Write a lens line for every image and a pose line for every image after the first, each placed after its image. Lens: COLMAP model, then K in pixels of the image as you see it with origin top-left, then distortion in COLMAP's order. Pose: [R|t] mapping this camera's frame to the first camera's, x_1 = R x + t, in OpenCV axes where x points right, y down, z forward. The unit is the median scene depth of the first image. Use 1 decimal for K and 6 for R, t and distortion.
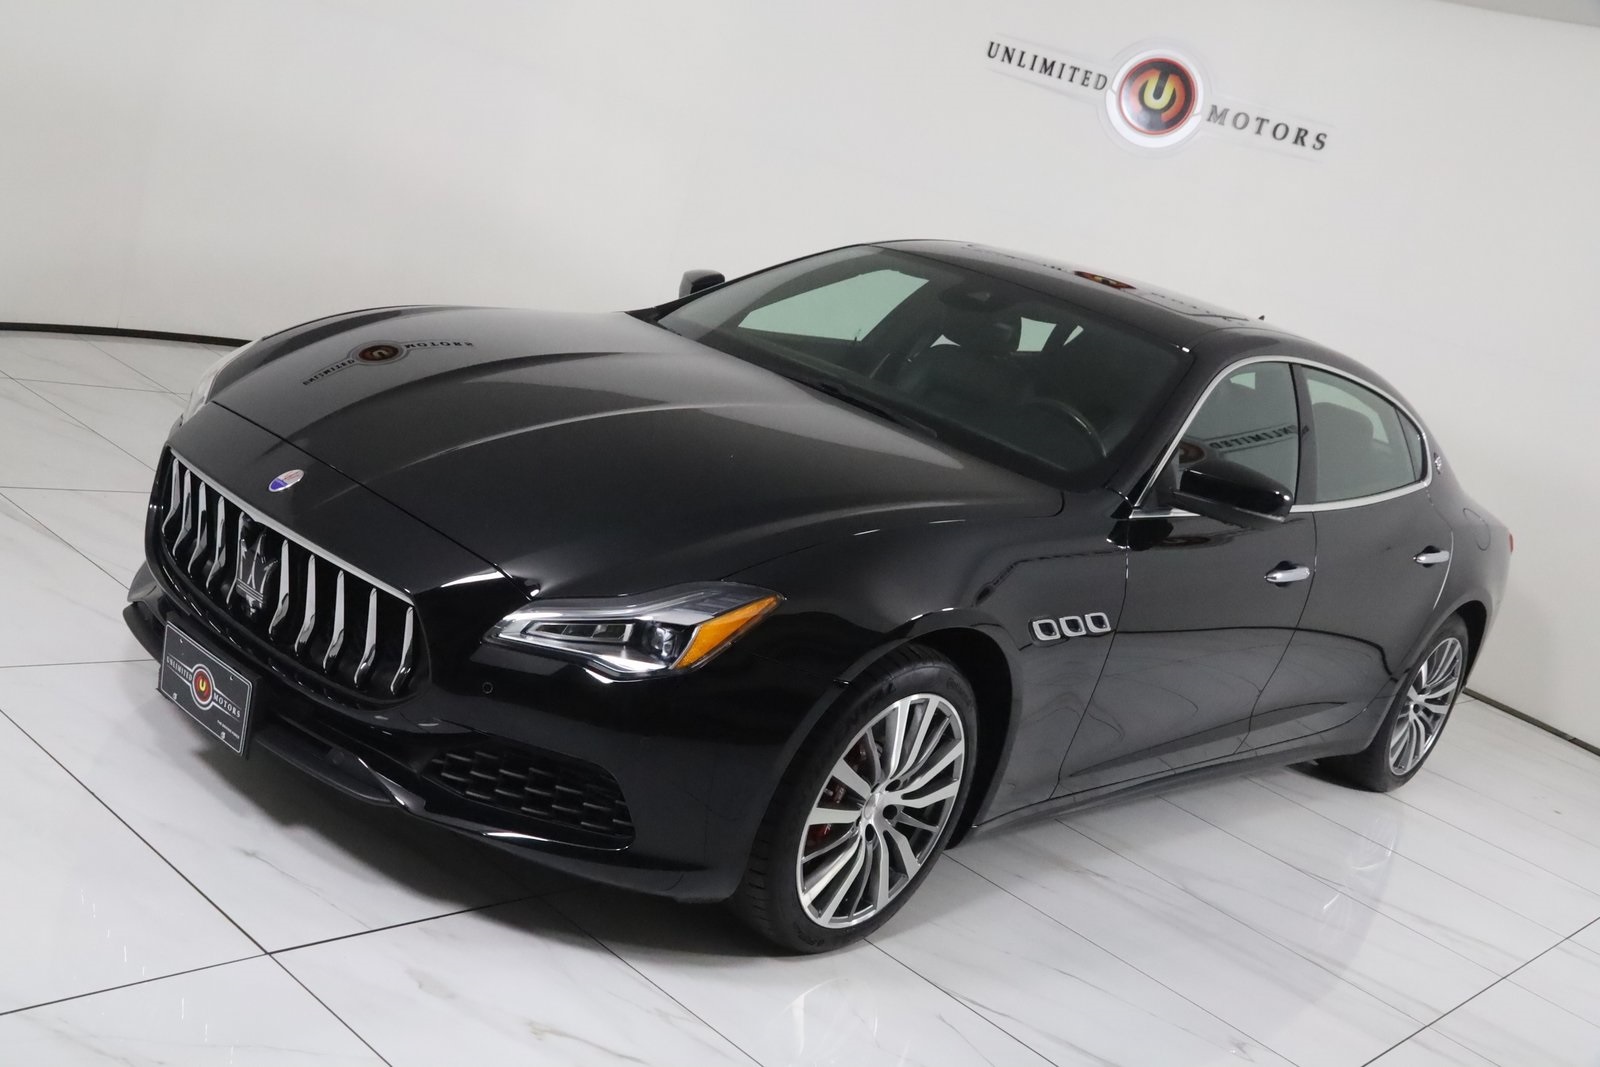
lens RADIAL K [[1690.4, 0, 798.6], [0, 1690.4, 521.3], [0, 0, 1]] dist [0.030879, 0.000000]
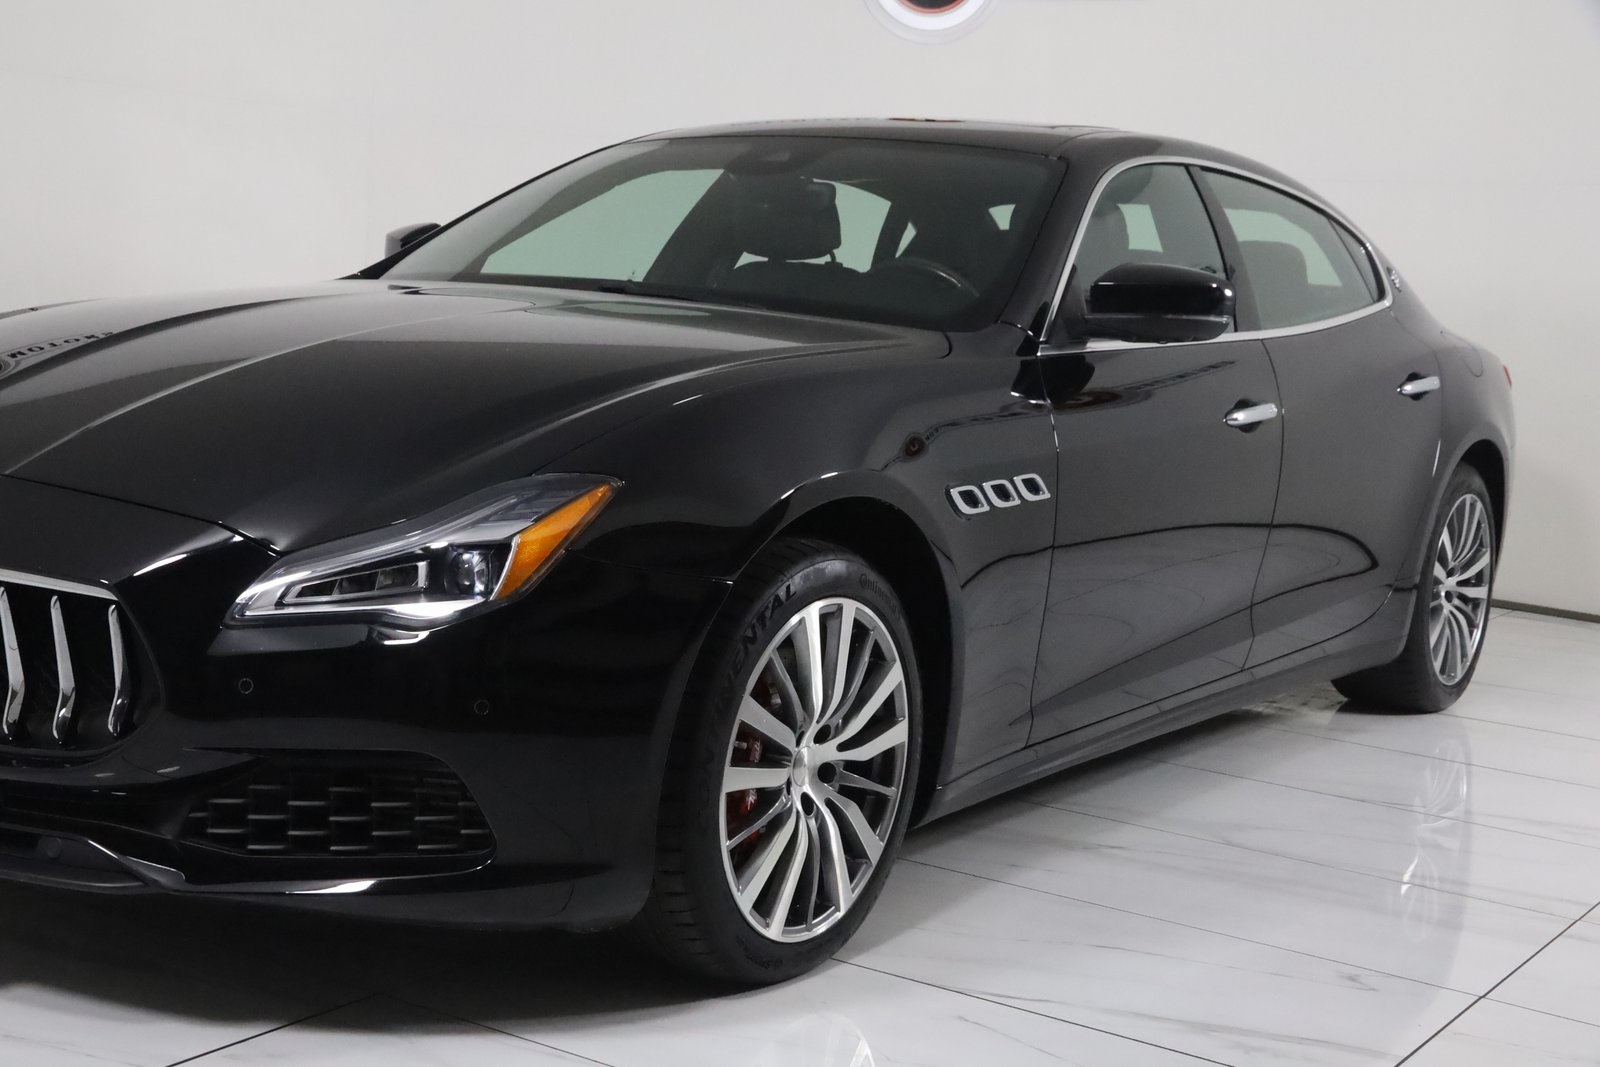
lens RADIAL K [[2198.6, 0, 804.5], [0, 2198.6, 534.1], [0, 0, 1]] dist [0.108594, 0.000000]
pose [[0.967519, -0.229430, 0.106158, -0.033500], [0.236959, 0.969368, -0.064621, 0.129137], [-0.088080, 0.087677, 0.992247, 0.035894]]
